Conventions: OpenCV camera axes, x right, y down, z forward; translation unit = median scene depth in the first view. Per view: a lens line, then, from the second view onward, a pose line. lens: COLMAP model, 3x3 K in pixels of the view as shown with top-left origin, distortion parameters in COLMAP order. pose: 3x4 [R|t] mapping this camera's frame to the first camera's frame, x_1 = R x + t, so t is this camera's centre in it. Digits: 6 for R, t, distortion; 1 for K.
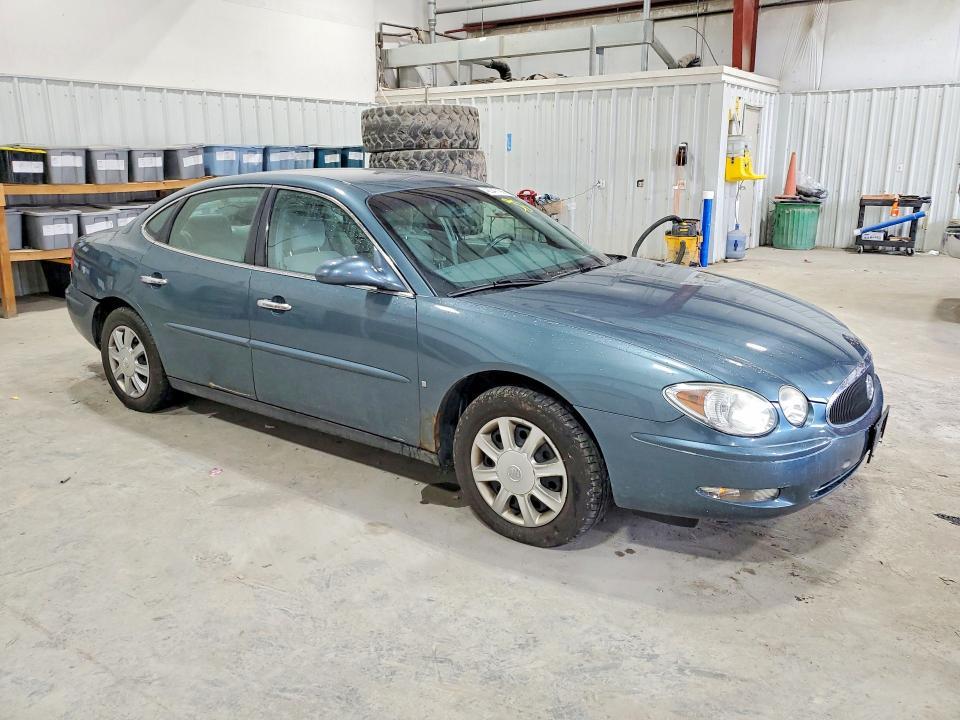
lens RADIAL K [[769.3, 0, 472.3], [0, 769.3, 363.7], [0, 0, 1]] dist [0.009035, -0.000389]
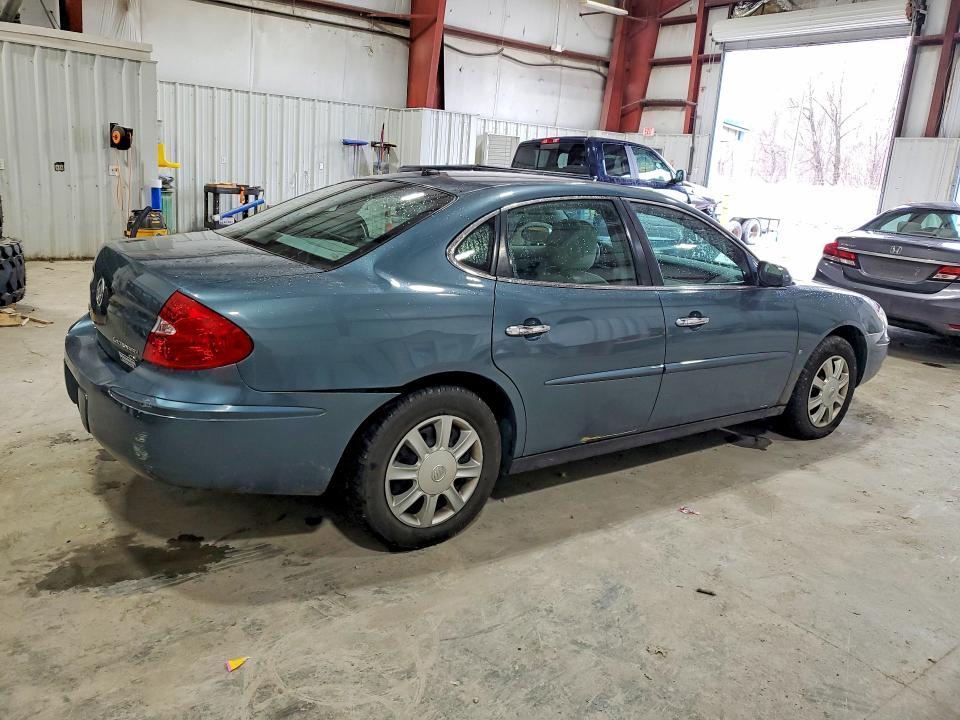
lens RADIAL K [[769.3, 0, 474.4], [0, 769.3, 351.1], [0, 0, 1]] dist [0.009035, -0.000389]
pose [[0.278801, -0.192377, 0.940883, -1.129527], [0.174993, 0.973505, 0.147193, -0.207267], [-0.944271, 0.123610, 0.305078, 0.856113]]
